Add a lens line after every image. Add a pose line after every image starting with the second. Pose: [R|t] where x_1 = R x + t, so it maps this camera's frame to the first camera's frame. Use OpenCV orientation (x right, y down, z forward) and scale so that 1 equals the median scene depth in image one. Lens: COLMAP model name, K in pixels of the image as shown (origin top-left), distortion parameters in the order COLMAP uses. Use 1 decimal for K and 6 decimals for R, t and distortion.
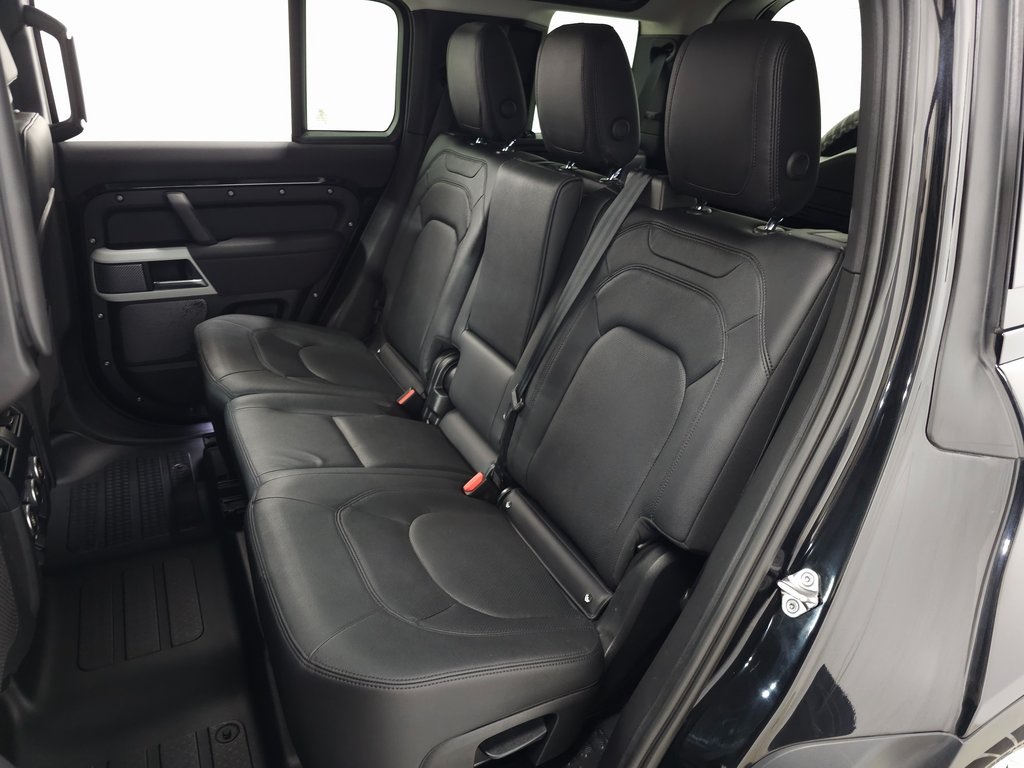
lens RADIAL K [[698.8, 0, 512.3], [0, 698.8, 381.7], [0, 0, 1]] dist [0.022249, -0.026170]
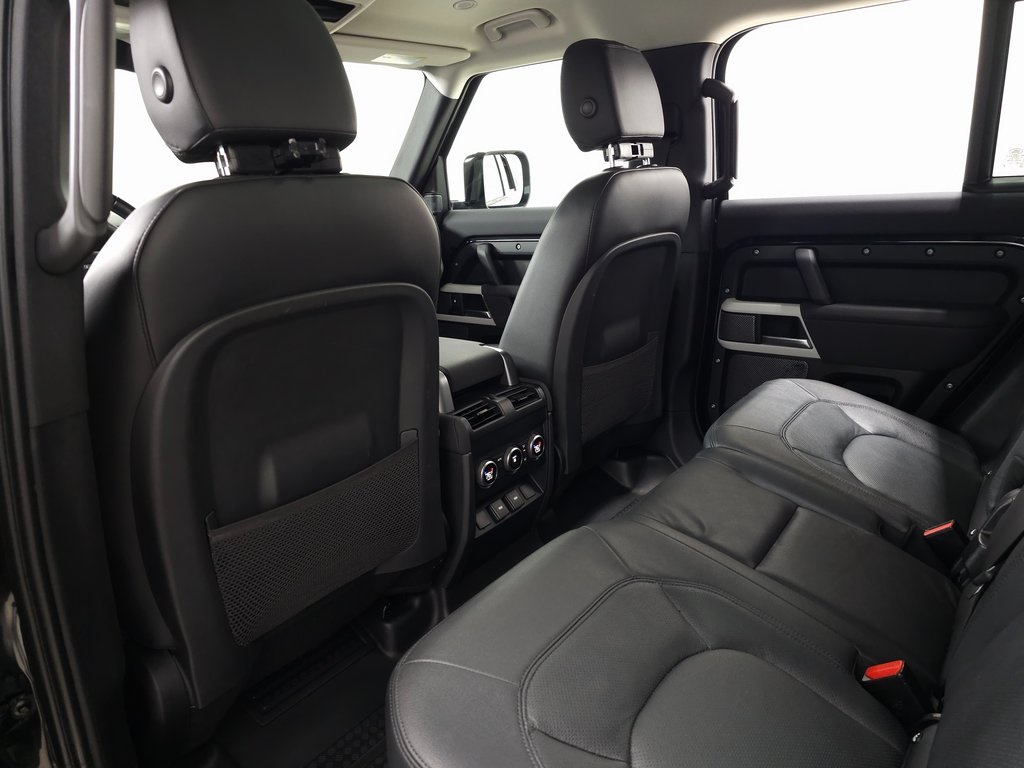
lens RADIAL K [[698.8, 0, 512.3], [0, 698.8, 381.7], [0, 0, 1]] dist [0.022249, -0.026170]
pose [[0.392766, 0.175499, -0.902738, 0.246718], [-0.311374, 0.949022, 0.049024, -0.018288], [0.865322, 0.261834, 0.427389, 0.280723]]
